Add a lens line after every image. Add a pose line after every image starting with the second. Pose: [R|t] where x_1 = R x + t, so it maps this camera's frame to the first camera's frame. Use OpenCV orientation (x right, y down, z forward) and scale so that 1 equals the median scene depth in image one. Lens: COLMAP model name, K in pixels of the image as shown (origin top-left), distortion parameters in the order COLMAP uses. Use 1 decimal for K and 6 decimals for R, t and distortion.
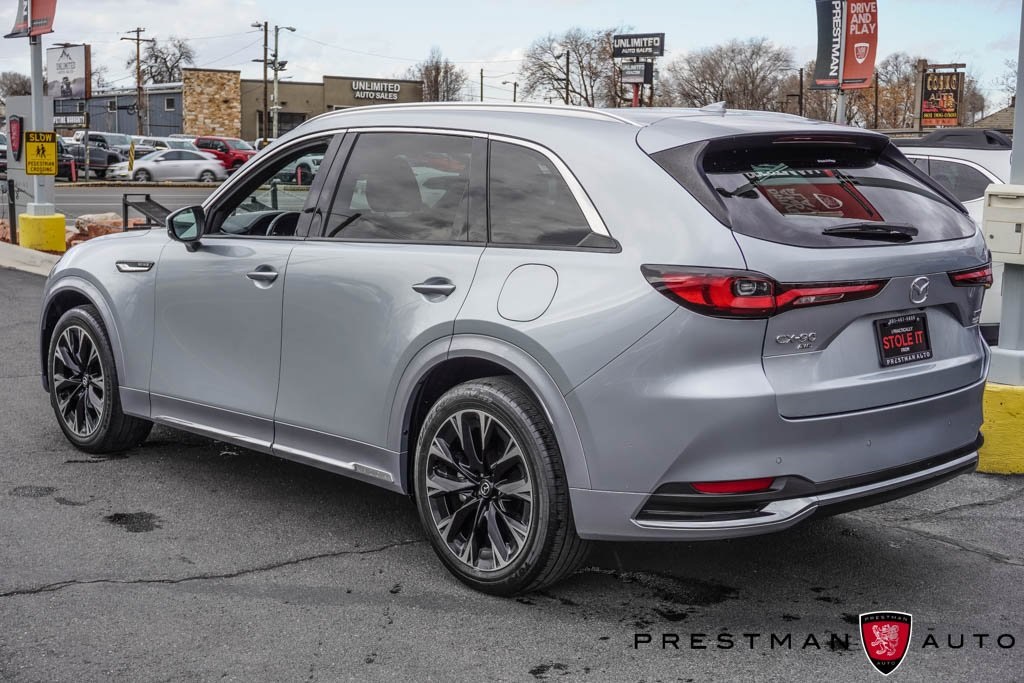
lens RADIAL K [[1406.1, 0, 504.6], [0, 1406.1, 342.5], [0, 0, 1]] dist [0.025835, 0.000000]
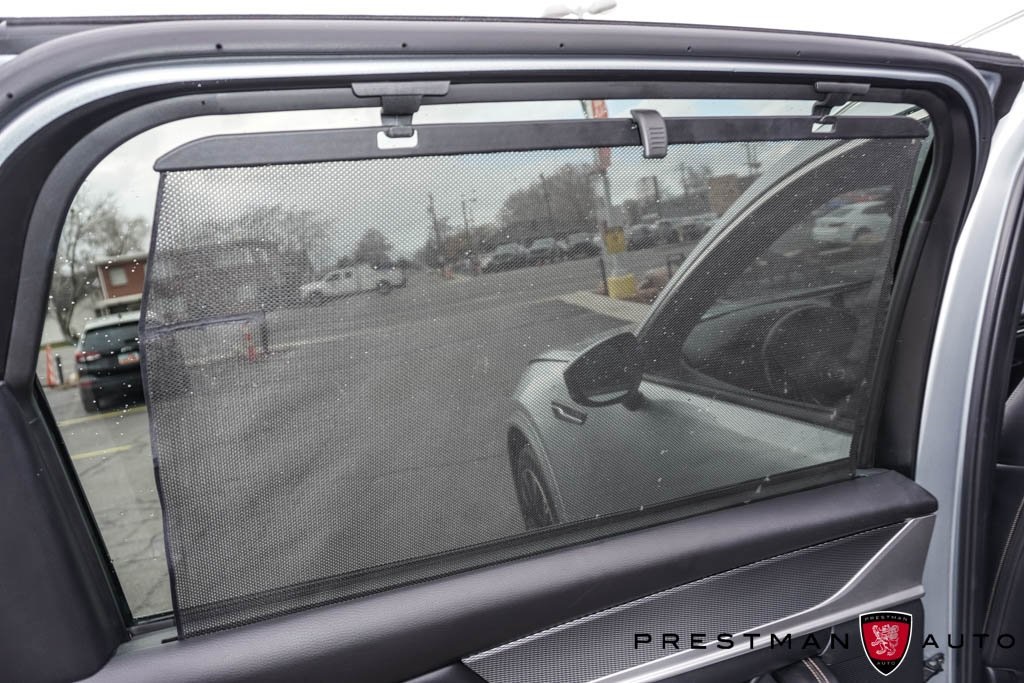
lens RADIAL K [[684.7, 0, 507.9], [0, 684.7, 348.1], [0, 0, 1]] dist [-0.024212, 0.003869]
pose [[0.854824, -0.097293, -0.509715, -0.162339], [0.119060, 0.992835, 0.010161, -0.129337], [0.505074, -0.069372, 0.860283, 0.984121]]
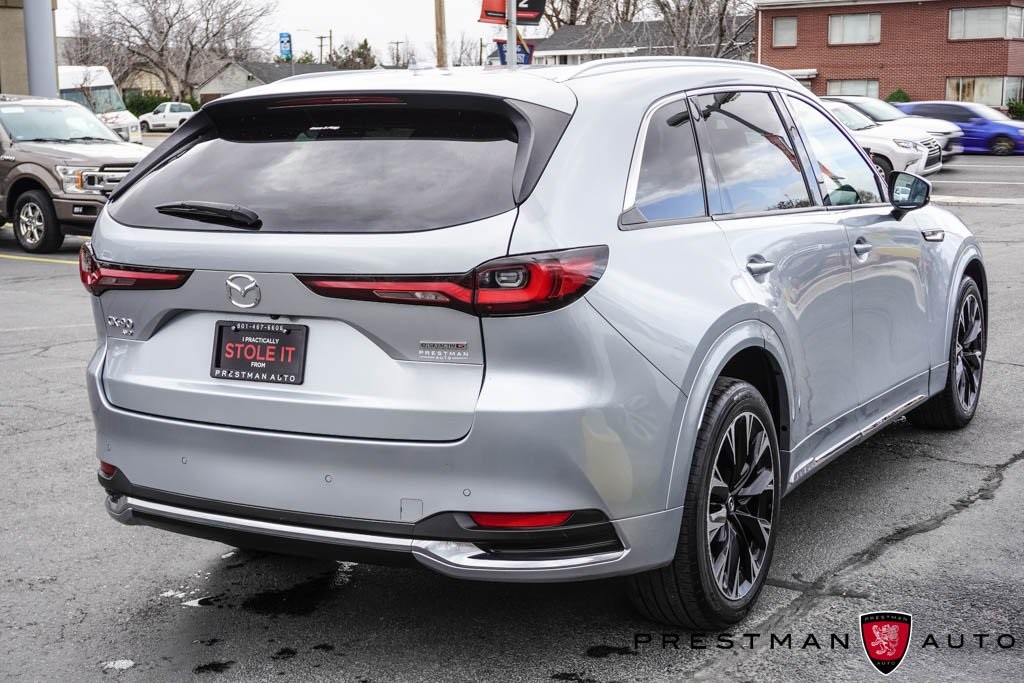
lens RADIAL K [[1406.1, 0, 507.9], [0, 1406.1, 340.0], [0, 0, 1]] dist [0.025835, 0.000000]
pose [[0.313206, 0.129419, -0.940826, 1.047427], [-0.109703, 0.988970, 0.099522, -0.100853], [0.943328, 0.072040, 0.323949, 0.852092]]
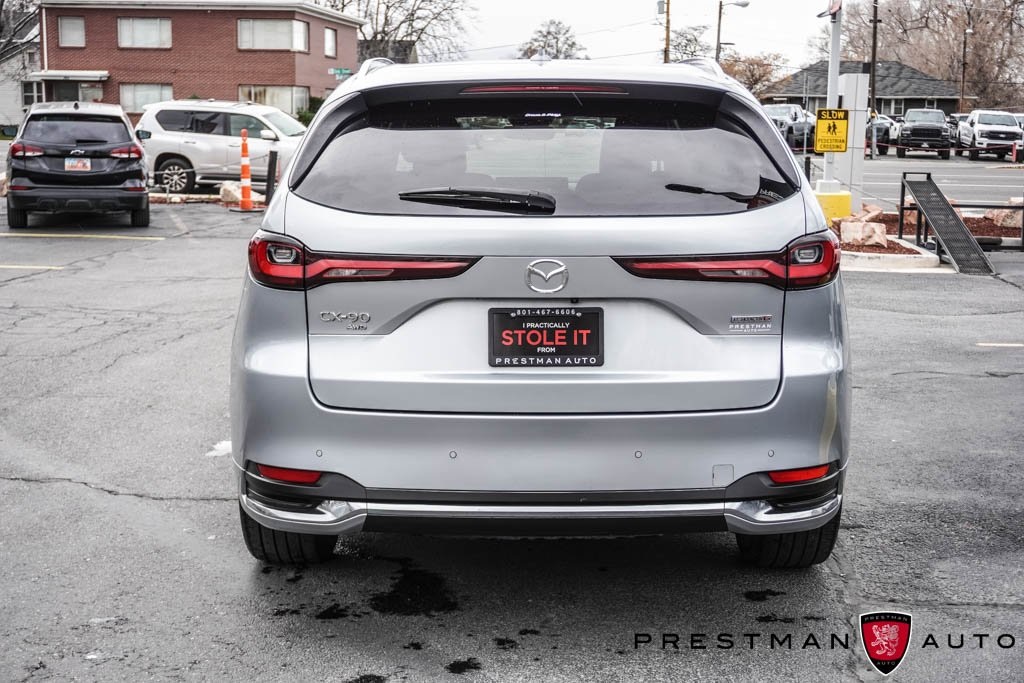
lens RADIAL K [[1406.1, 0, 491.0], [0, 1406.1, 353.9], [0, 0, 1]] dist [0.025835, 0.000000]
pose [[0.735214, 0.103529, -0.669882, 0.774234], [-0.090775, 0.994403, 0.054055, -0.032073], [0.671729, 0.021066, 0.740498, 0.379870]]
